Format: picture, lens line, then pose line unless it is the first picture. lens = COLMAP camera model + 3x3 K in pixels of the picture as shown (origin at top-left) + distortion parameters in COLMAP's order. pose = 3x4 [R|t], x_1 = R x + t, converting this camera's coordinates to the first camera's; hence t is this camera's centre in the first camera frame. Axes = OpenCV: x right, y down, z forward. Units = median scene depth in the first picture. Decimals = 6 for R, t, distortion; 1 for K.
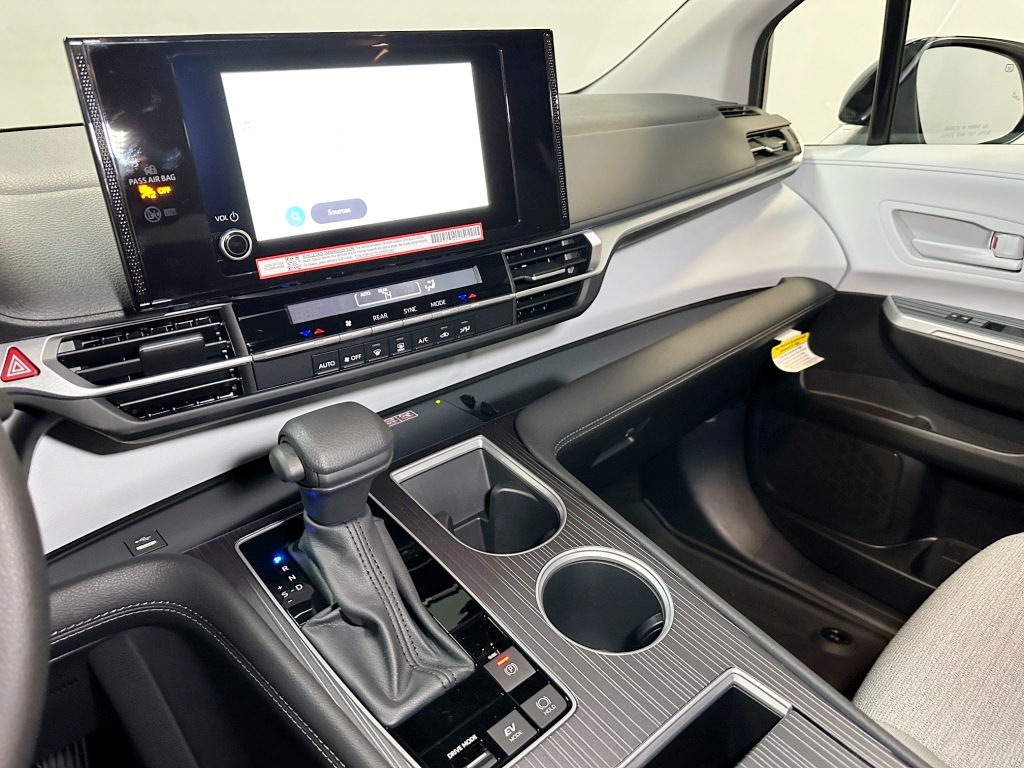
lens RADIAL K [[725.9, 0, 515.5], [0, 725.9, 377.4], [0, 0, 1]] dist [0.090468, -0.155552]
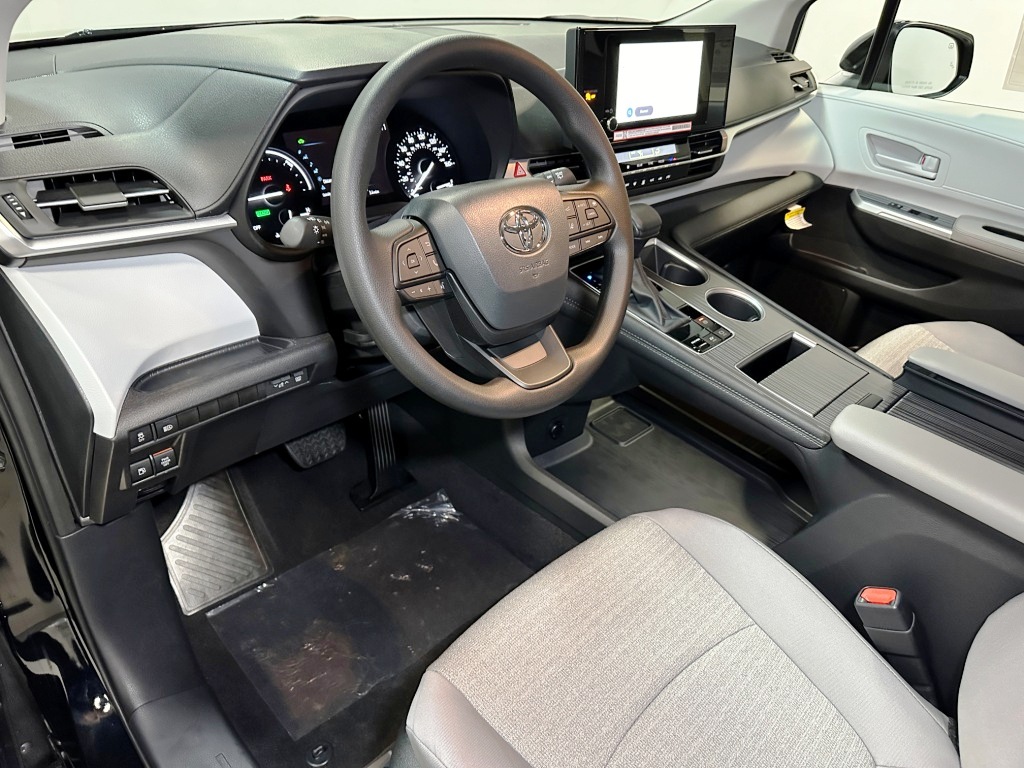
lens RADIAL K [[707.8, 0, 512.0], [0, 707.8, 384.0], [0, 0, 1]] dist [0.036163, -0.063671]
pose [[0.992744, 0.066875, 0.099931, -0.577471], [-0.082666, 0.983104, 0.163318, 0.184590], [-0.087320, -0.170394, 0.981499, -0.846174]]
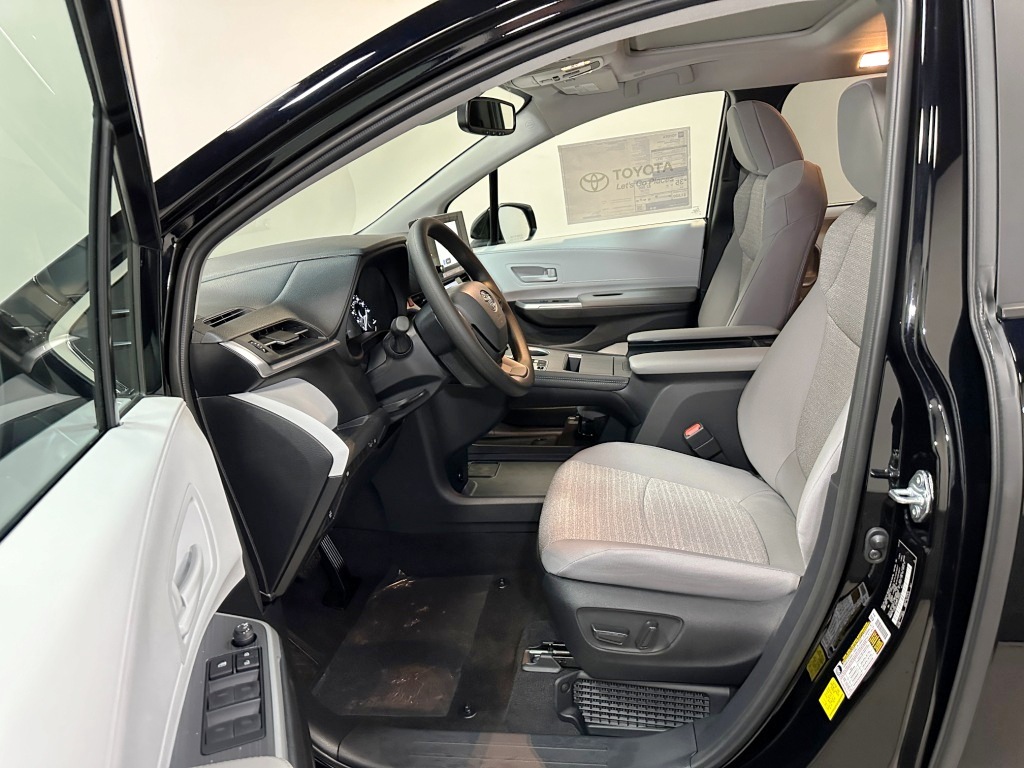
lens RADIAL K [[725.9, 0, 515.5], [0, 725.9, 377.4], [0, 0, 1]] dist [0.090468, -0.155552]
pose [[0.749991, -0.189346, 0.633768, -1.830796], [0.304799, 0.949292, -0.077082, 0.538342], [-0.587036, 0.250982, 0.769673, -1.396961]]
